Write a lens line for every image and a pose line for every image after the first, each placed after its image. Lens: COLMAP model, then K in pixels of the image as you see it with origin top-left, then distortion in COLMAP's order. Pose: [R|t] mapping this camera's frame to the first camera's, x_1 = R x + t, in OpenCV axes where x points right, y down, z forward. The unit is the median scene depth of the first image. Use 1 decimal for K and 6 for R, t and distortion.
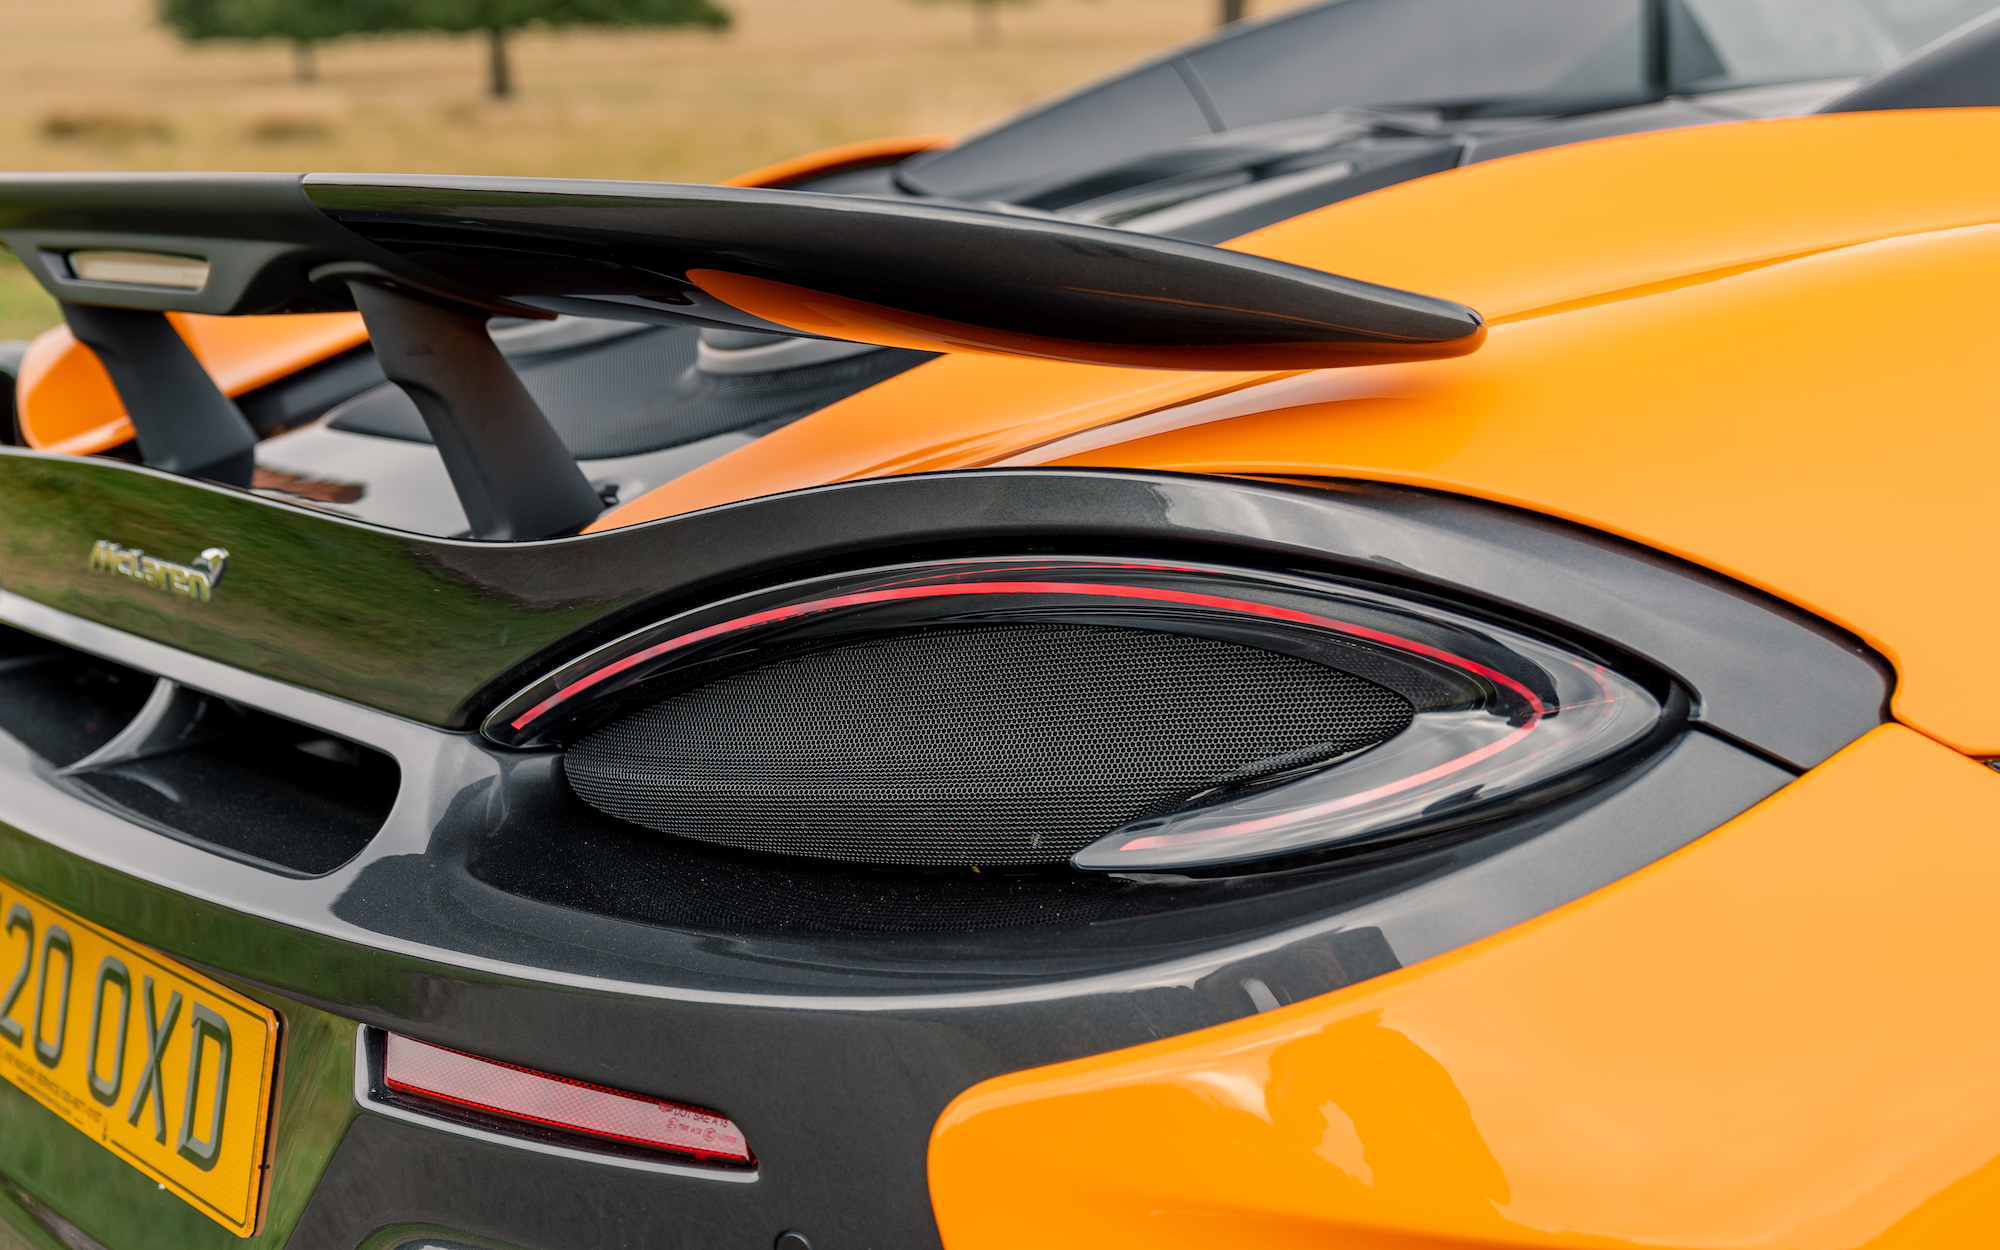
lens RADIAL K [[2914.1, 0, 1000.0], [0, 2914.1, 625.0], [0, 0, 1]] dist [0.042940, -0.079256]
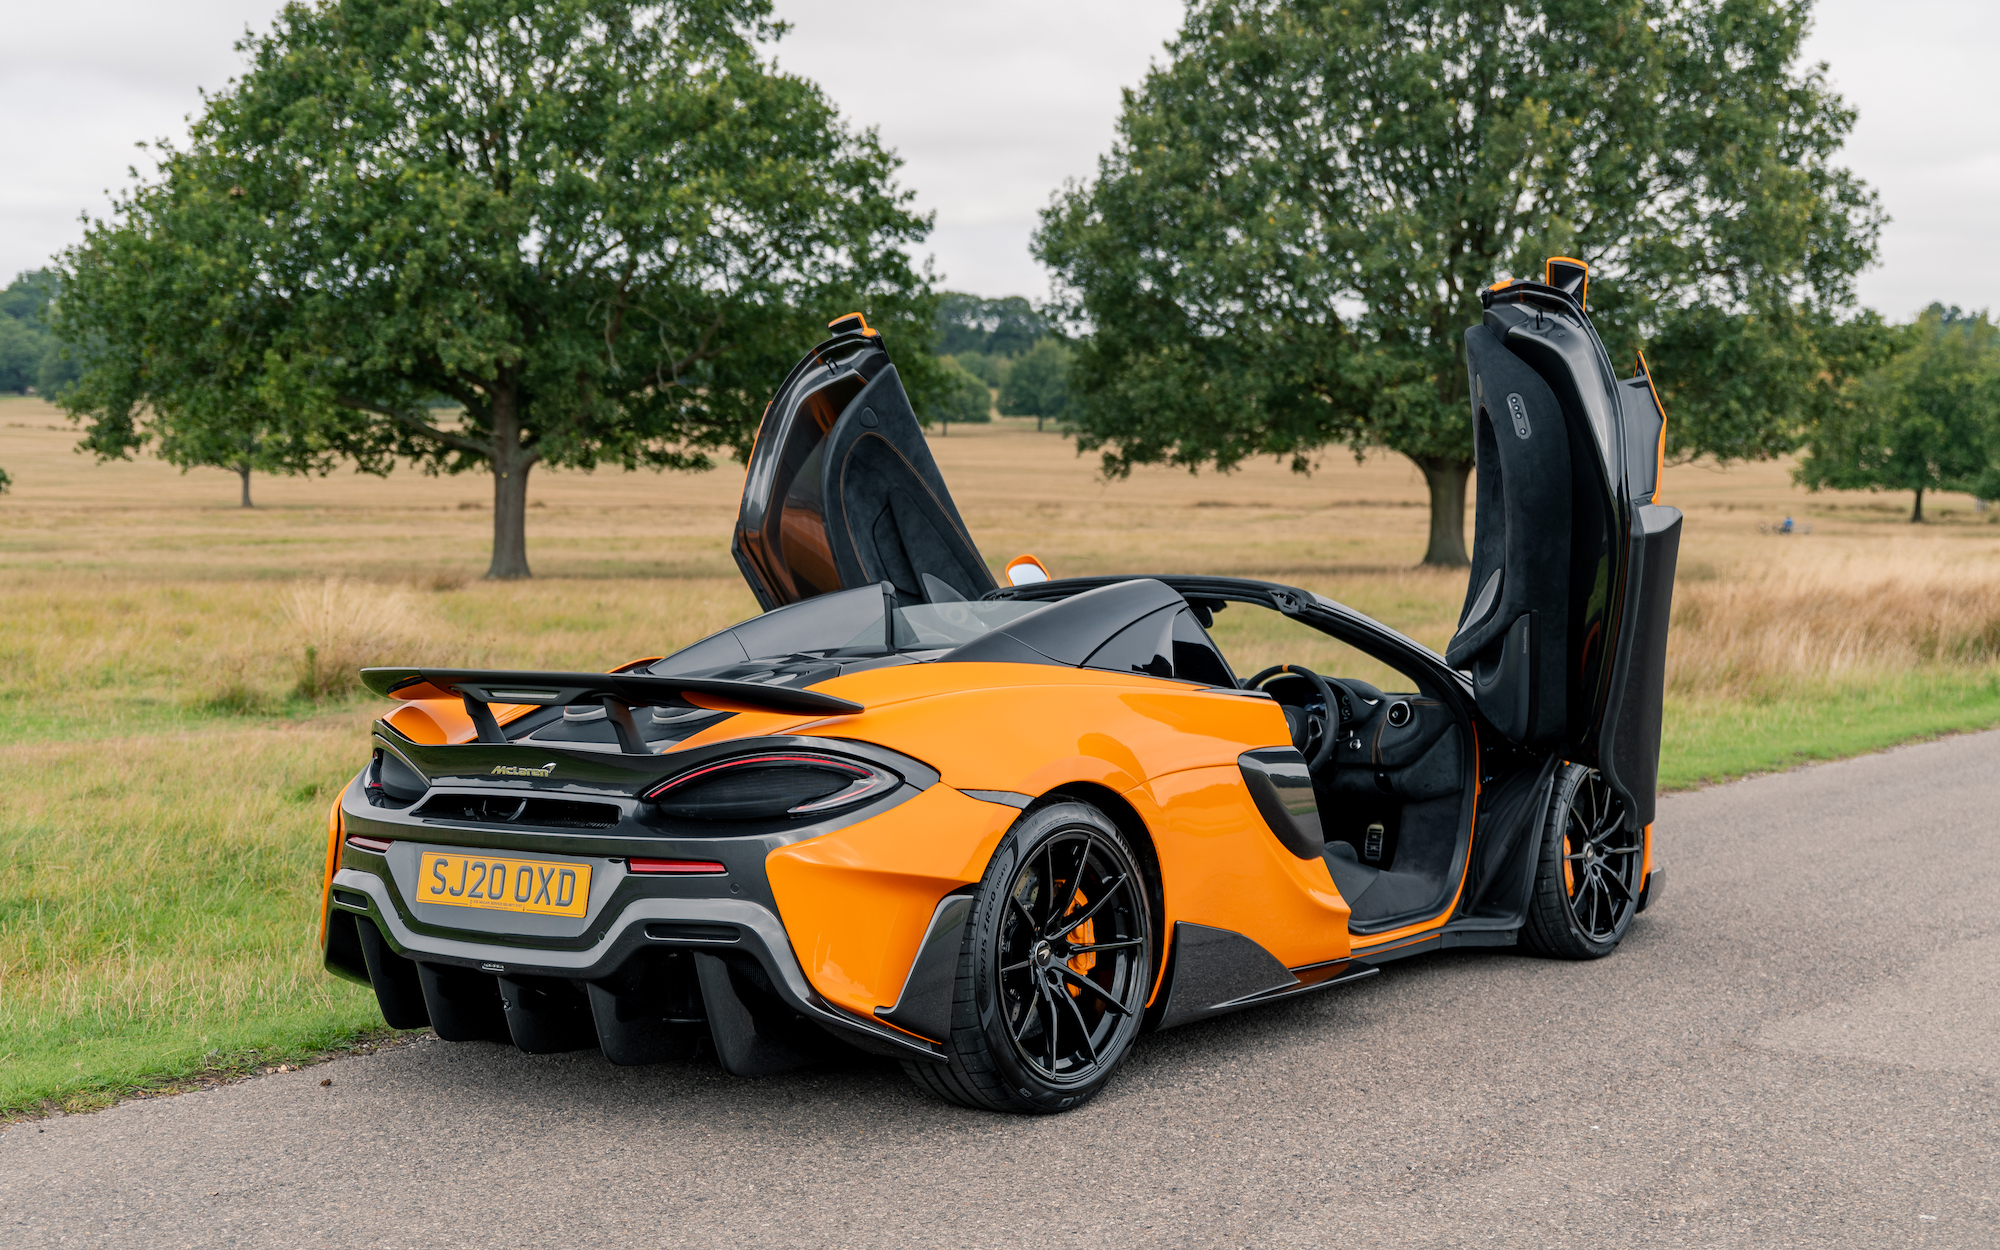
lens RADIAL K [[2914.1, 0, 1000.0], [0, 2914.1, 625.0], [0, 0, 1]] dist [0.042940, -0.079256]
pose [[0.963271, 0.005077, 0.268482, -0.788516], [0.036021, 0.988342, -0.147926, 0.423484], [-0.266103, 0.152163, 0.951859, -3.193995]]
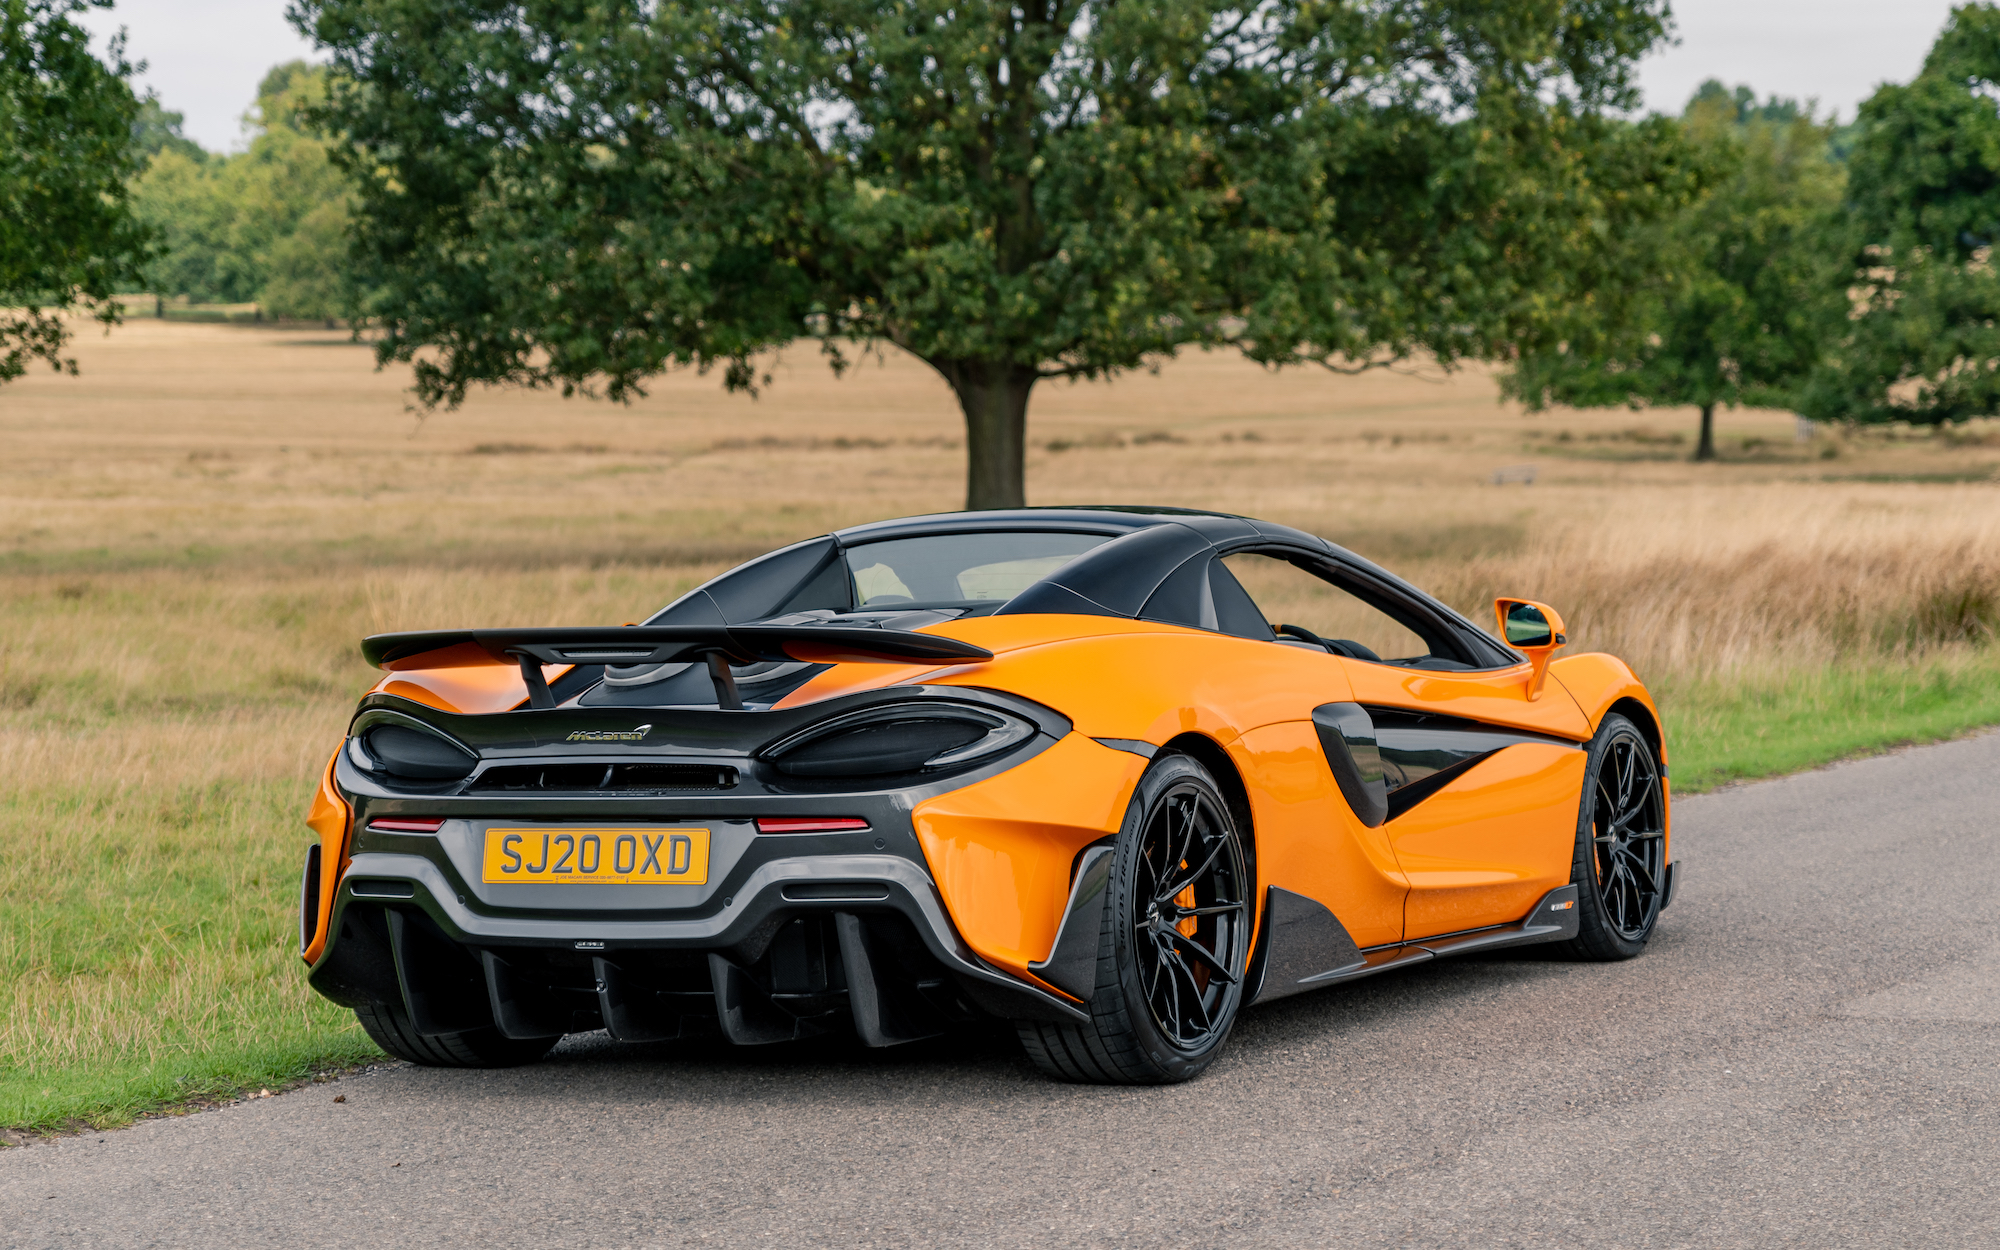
lens RADIAL K [[5472.8, 0, 1049.2], [0, 5472.8, 560.6], [0, 0, 1]] dist [-0.030347, 0.819562]
pose [[0.894526, -0.008424, 0.446937, -3.097230], [0.087533, 0.983767, -0.156652, 0.961083], [-0.438363, 0.179251, 0.880742, -5.762991]]
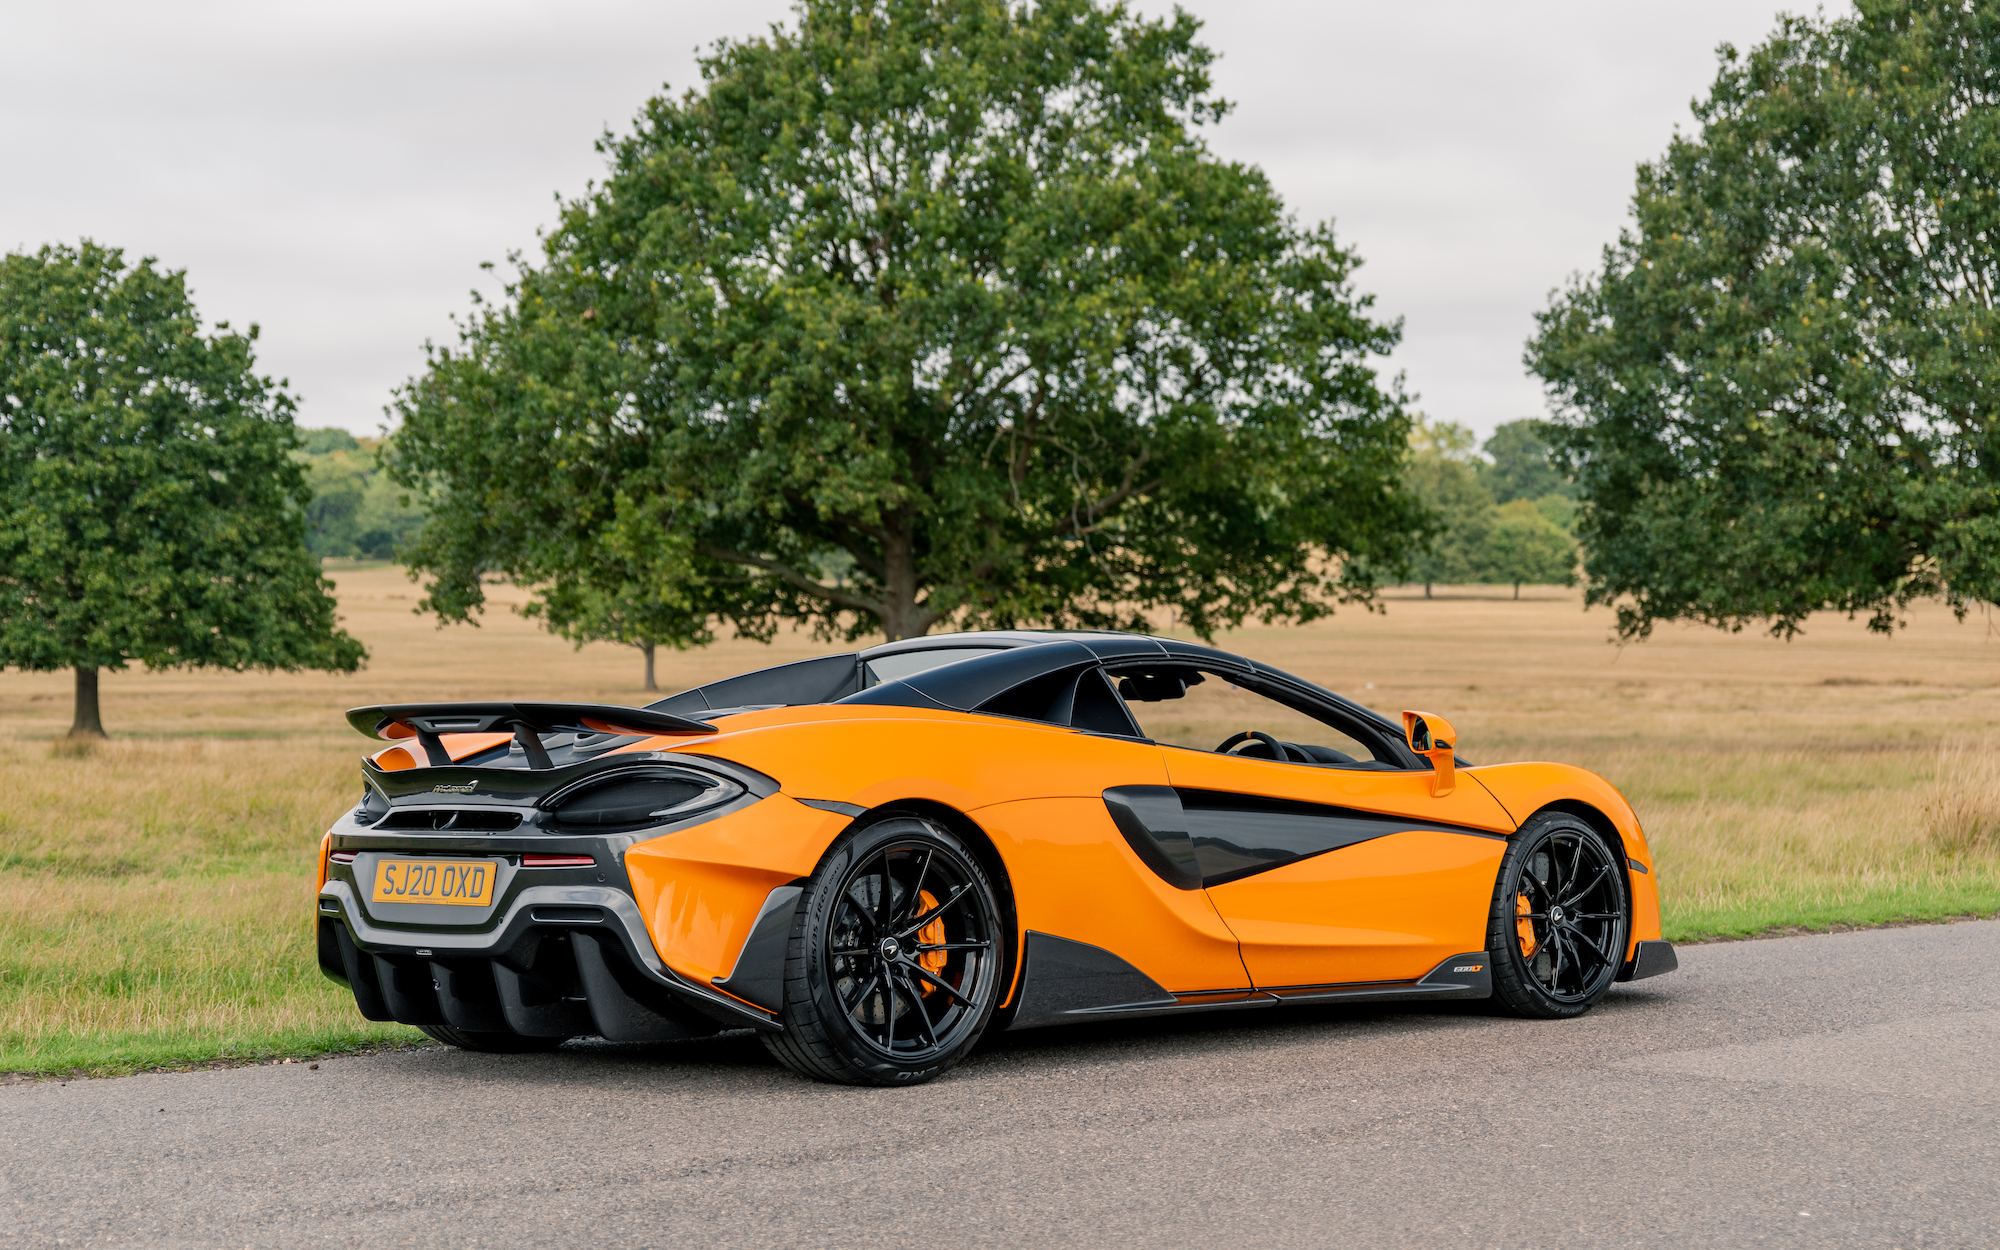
lens RADIAL K [[3740.9, 0, 1000.0], [0, 3740.9, 625.0], [0, 0, 1]] dist [0.030070, -0.066164]
pose [[0.995025, 0.014317, 0.098589, -0.016882], [0.006914, 0.977308, -0.211710, 1.080545], [-0.099383, 0.211338, 0.972347, -5.371100]]
